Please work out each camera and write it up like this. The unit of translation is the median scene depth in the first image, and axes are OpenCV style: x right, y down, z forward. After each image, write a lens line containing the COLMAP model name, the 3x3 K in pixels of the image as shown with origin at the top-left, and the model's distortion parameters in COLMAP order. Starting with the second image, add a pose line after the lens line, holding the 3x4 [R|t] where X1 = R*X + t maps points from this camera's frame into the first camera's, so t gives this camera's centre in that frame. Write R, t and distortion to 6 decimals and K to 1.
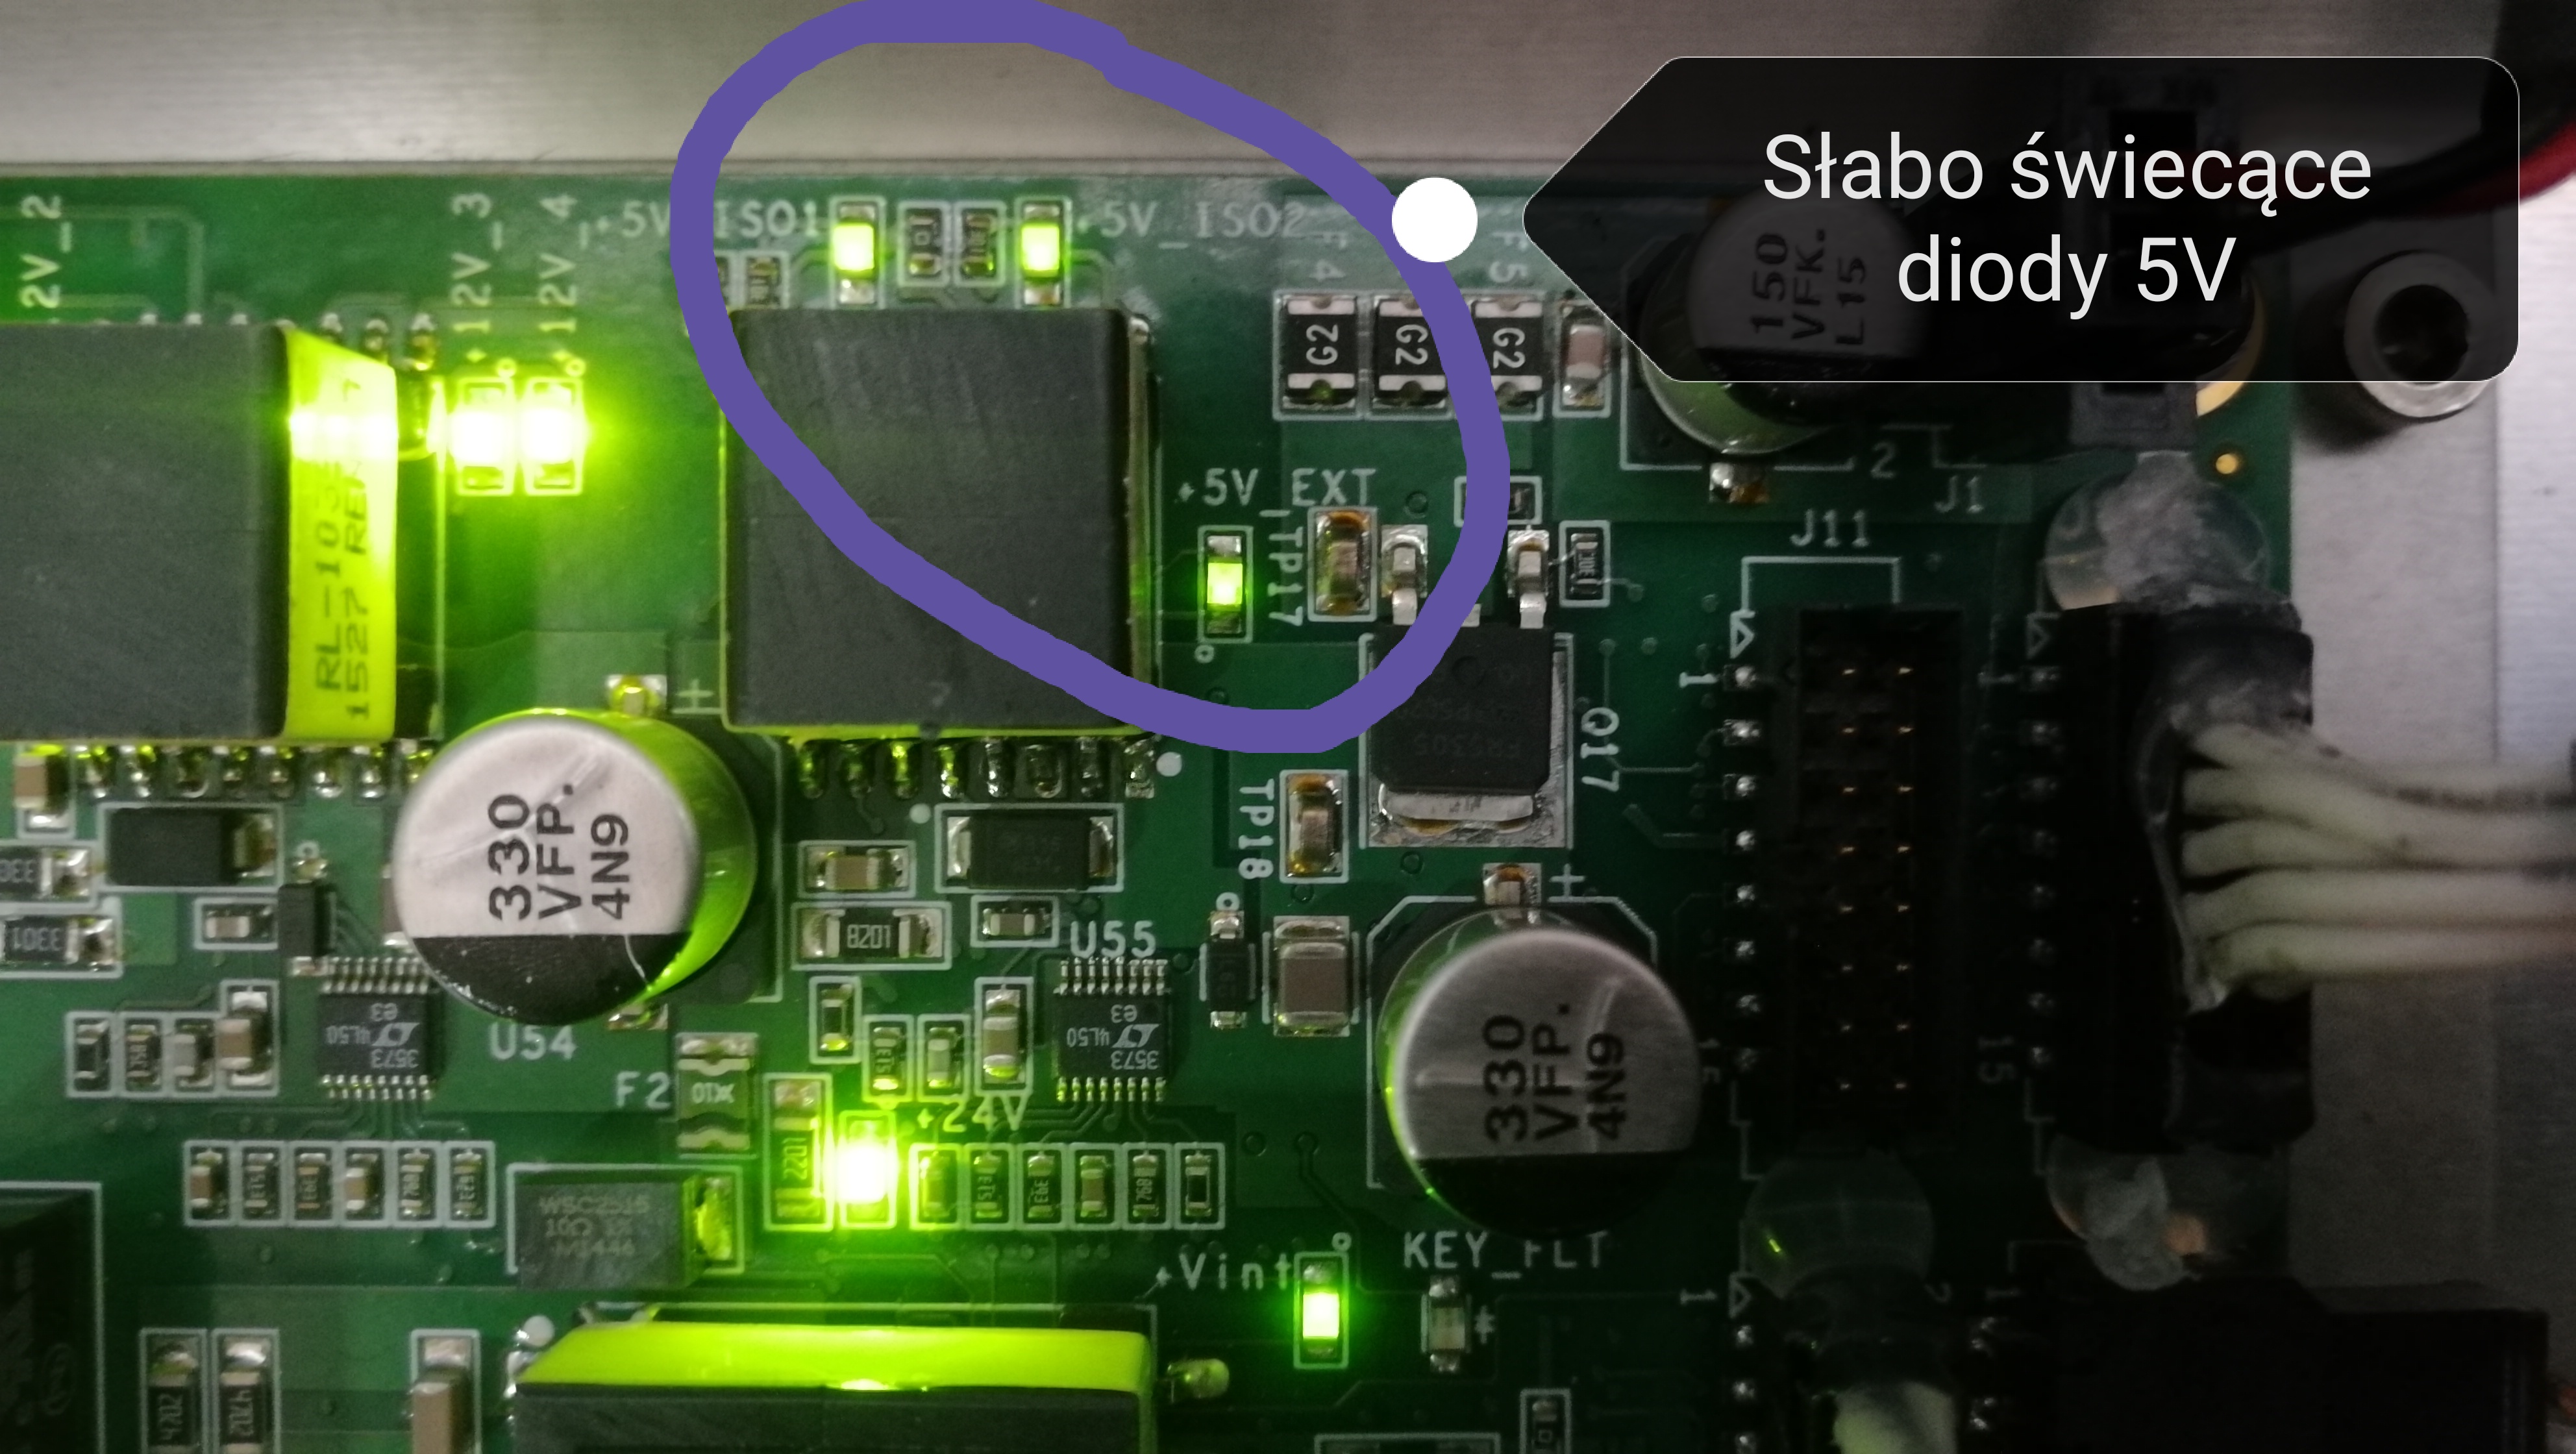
lens RADIAL K [[2352.0, 0, 1288.0], [0, 2352.0, 727.0], [0, 0, 1]] dist [0.068802, 0.002449]
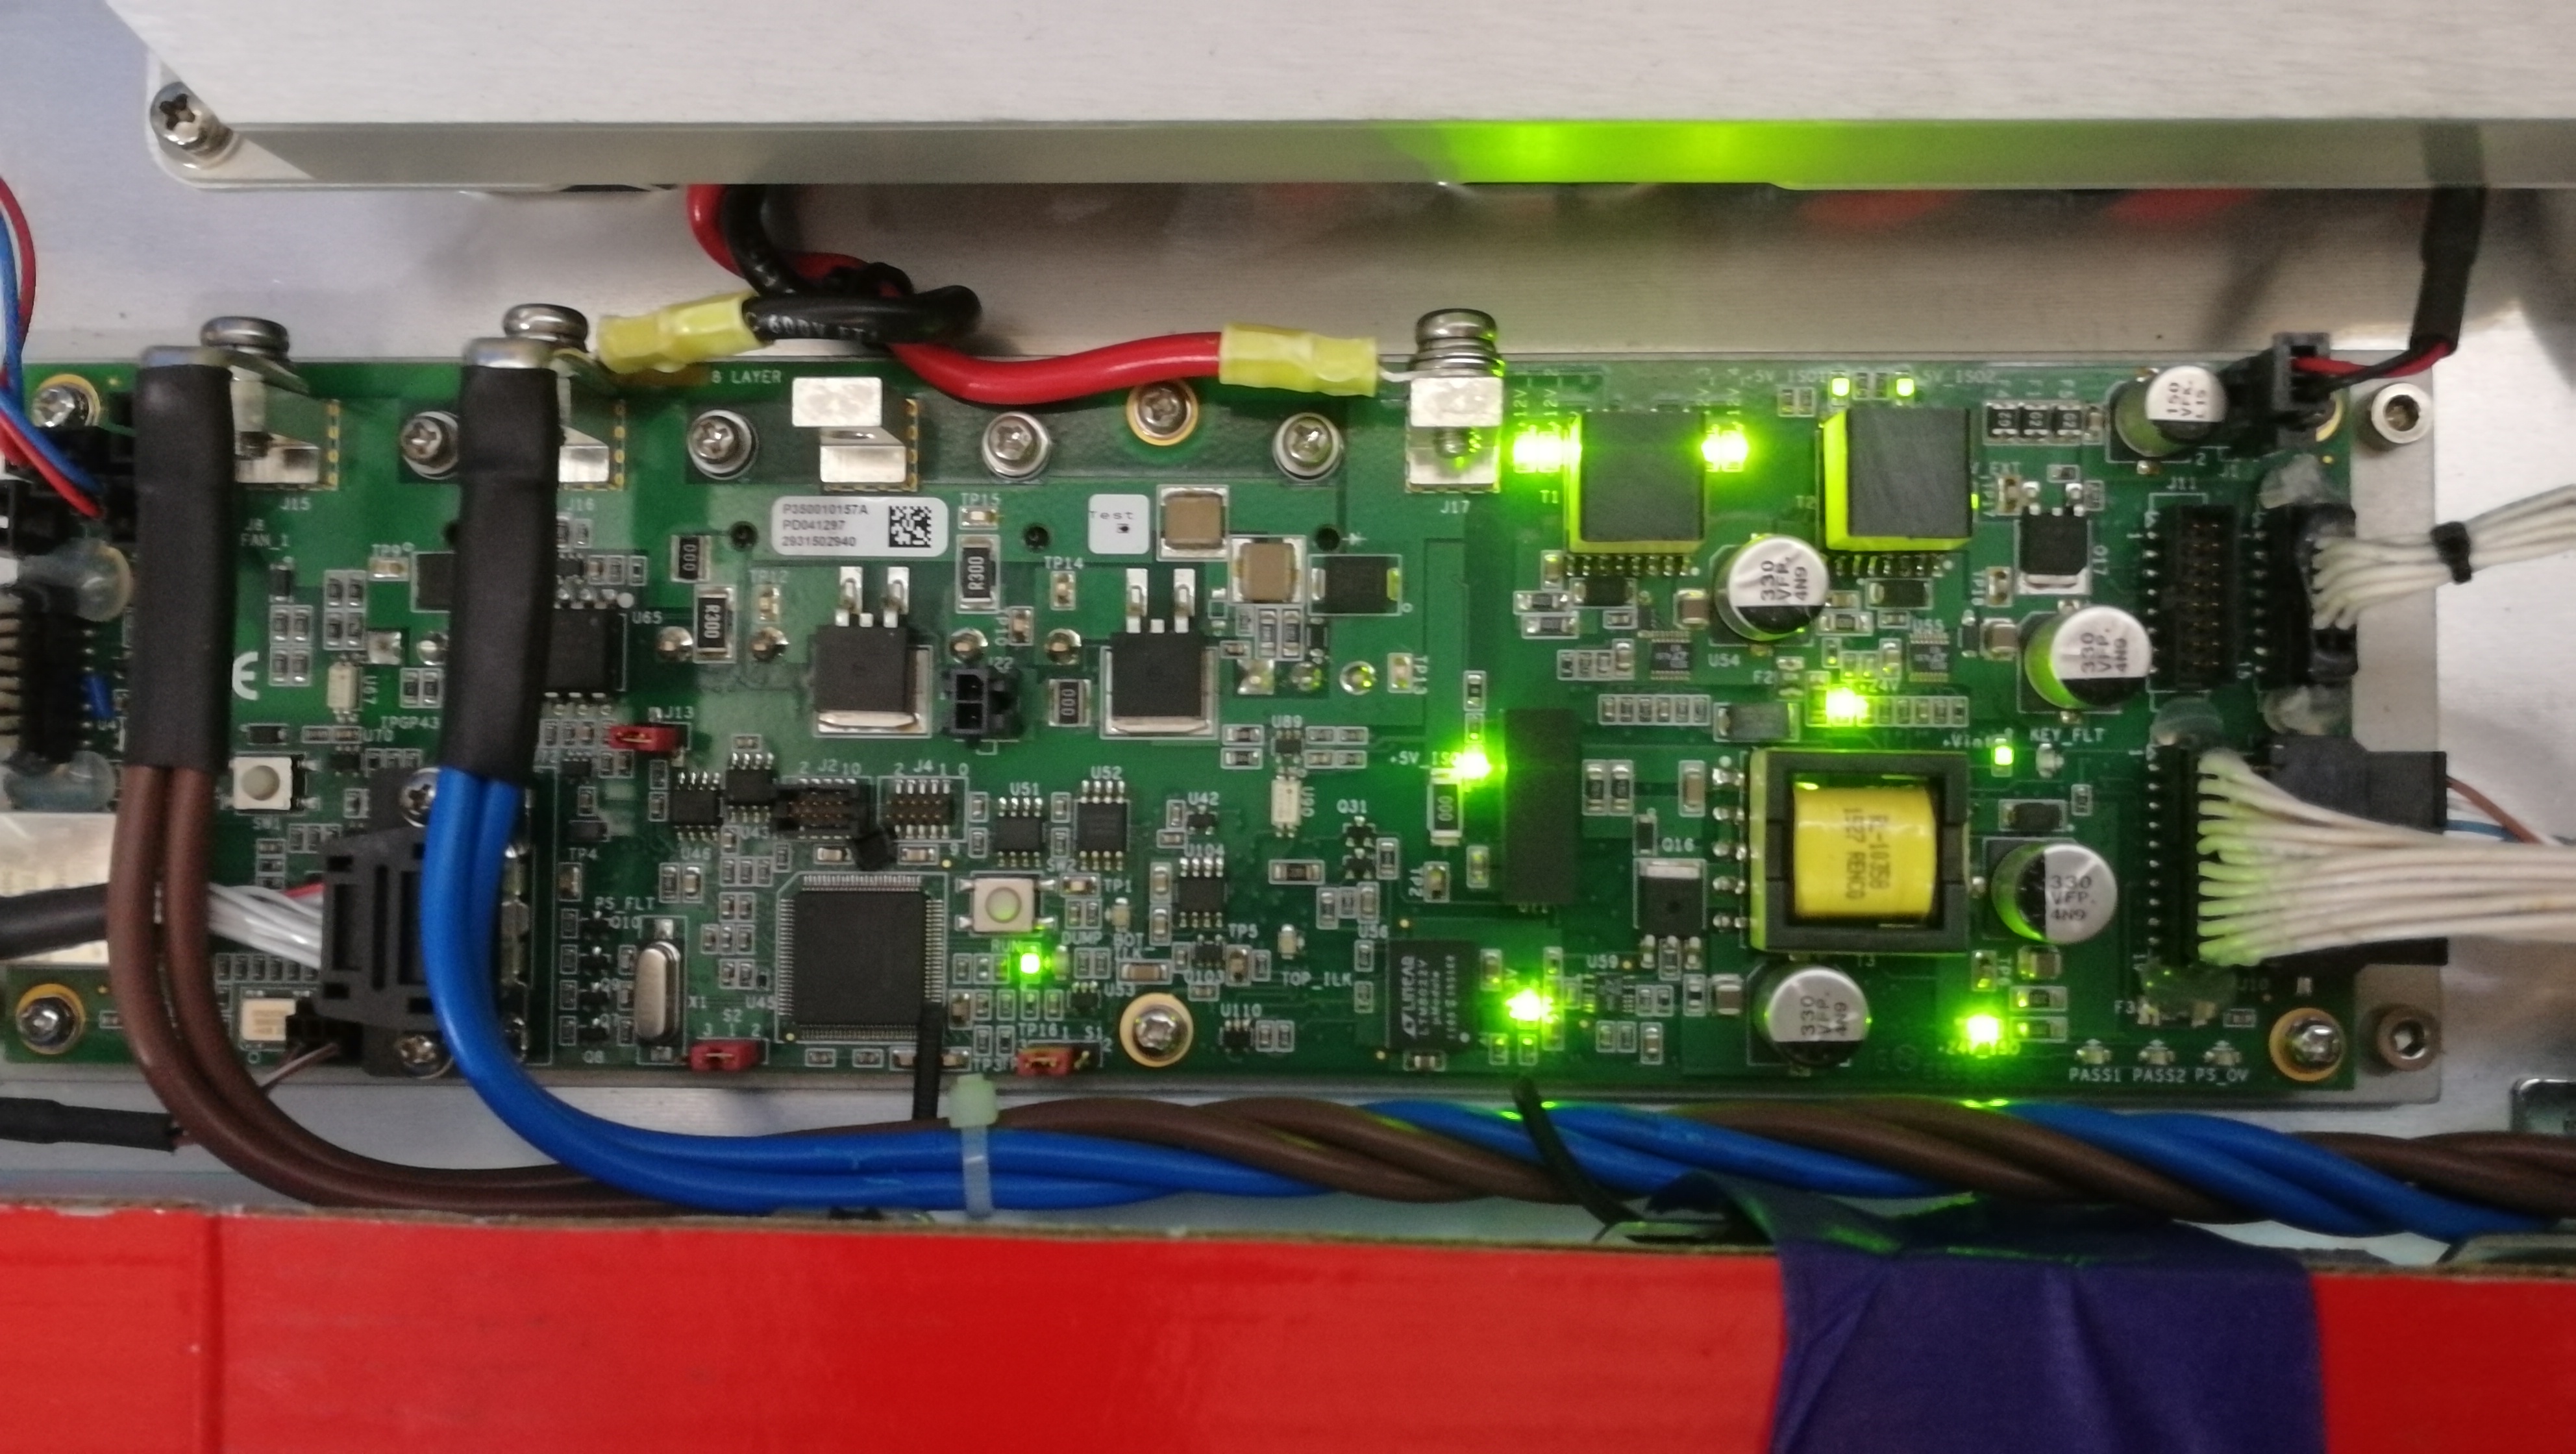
lens RADIAL K [[2312.4, 0, 1255.2], [0, 2312.4, 730.2], [0, 0, 1]] dist [-0.177256, 0.628370]
pose [[0.998138, 0.005711, -0.060734, -0.721148], [-0.007516, 0.999535, -0.029540, 0.305490], [0.060537, 0.029941, 0.997717, -1.818744]]
